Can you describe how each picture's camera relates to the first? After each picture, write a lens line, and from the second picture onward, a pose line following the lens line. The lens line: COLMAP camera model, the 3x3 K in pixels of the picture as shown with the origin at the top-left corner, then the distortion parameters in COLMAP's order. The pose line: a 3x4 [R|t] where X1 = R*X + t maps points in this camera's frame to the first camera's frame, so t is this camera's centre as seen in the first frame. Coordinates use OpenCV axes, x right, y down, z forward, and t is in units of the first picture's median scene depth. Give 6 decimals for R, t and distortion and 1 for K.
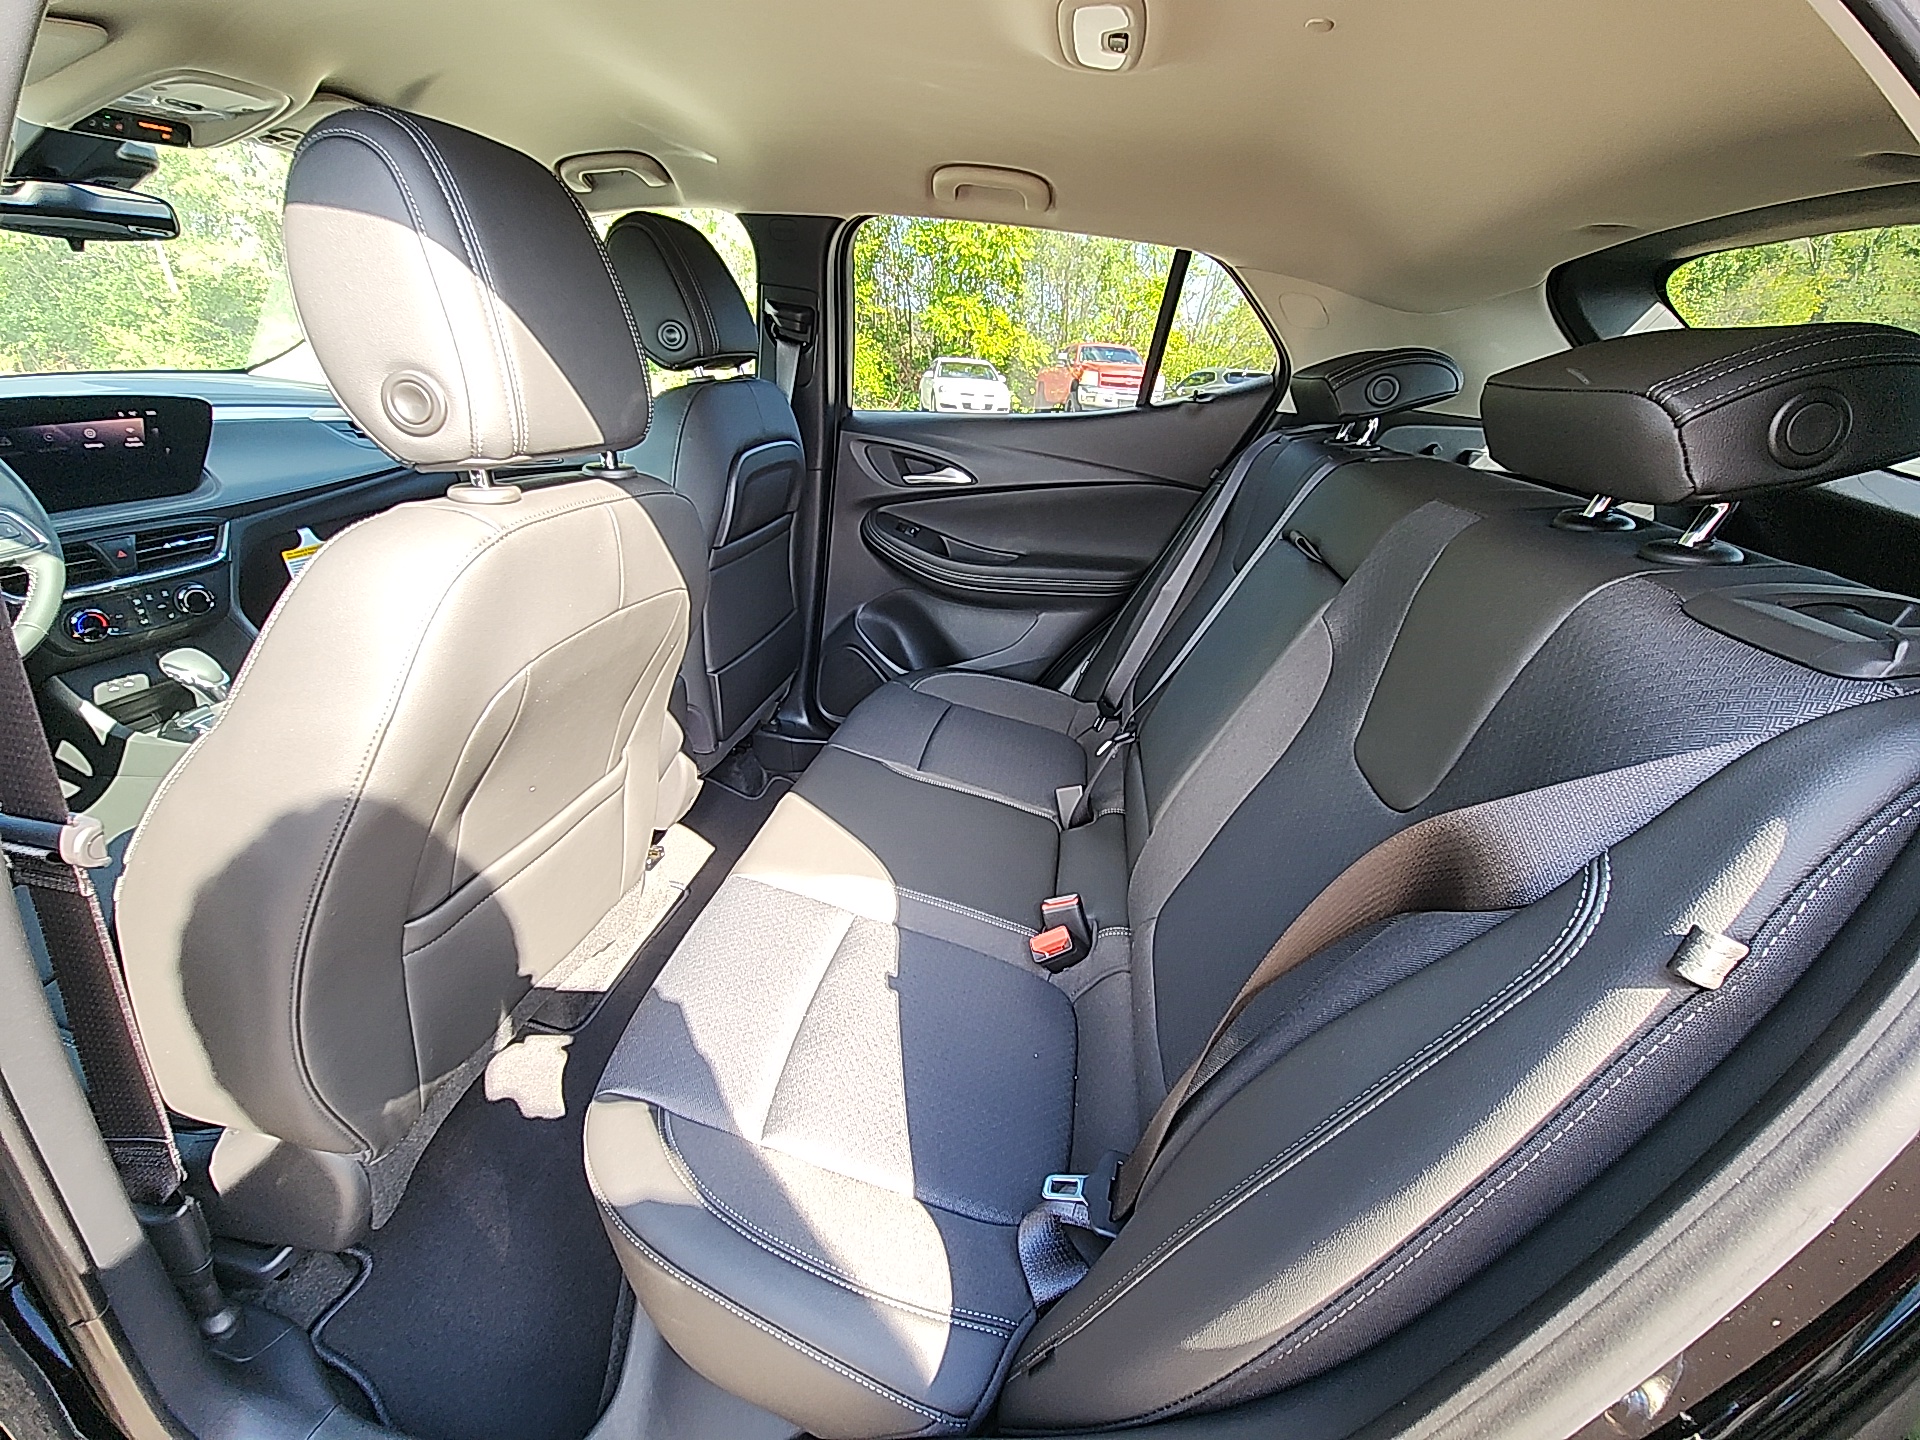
lens RADIAL K [[773.3, 0, 951.1], [0, 773.3, 703.6], [0, 0, 1]] dist [0.006694, -0.007202]
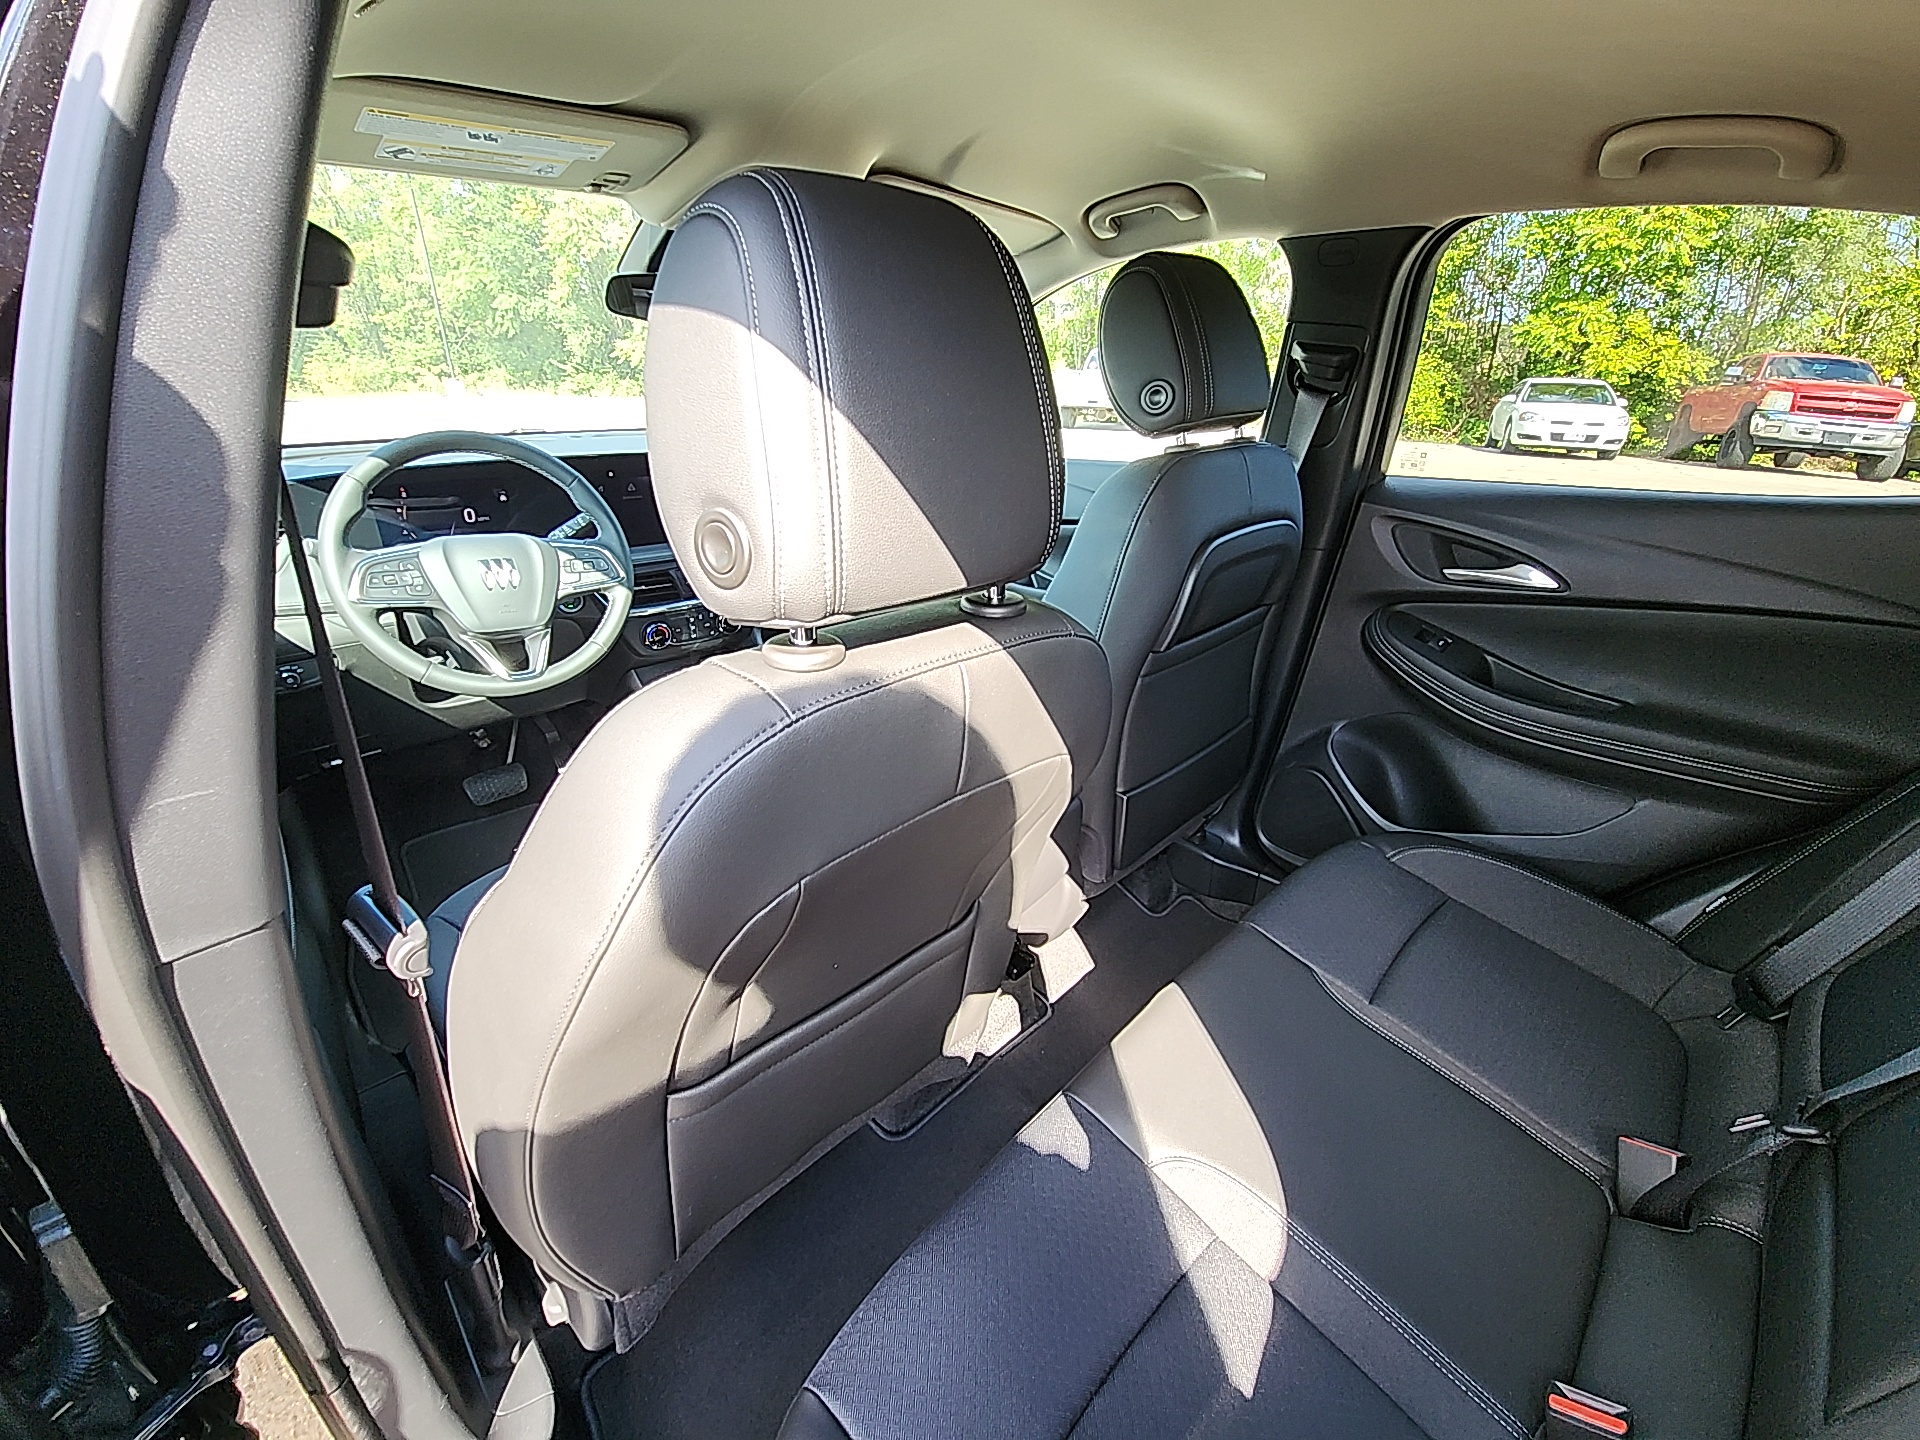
lens RADIAL K [[773.3, 0, 951.1], [0, 773.3, 703.6], [0, 0, 1]] dist [0.006694, -0.007202]
pose [[0.816006, 0.194518, -0.544331, -0.019268], [-0.210271, 0.977054, 0.033937, -0.099341], [0.538442, 0.086764, 0.838184, 0.156578]]
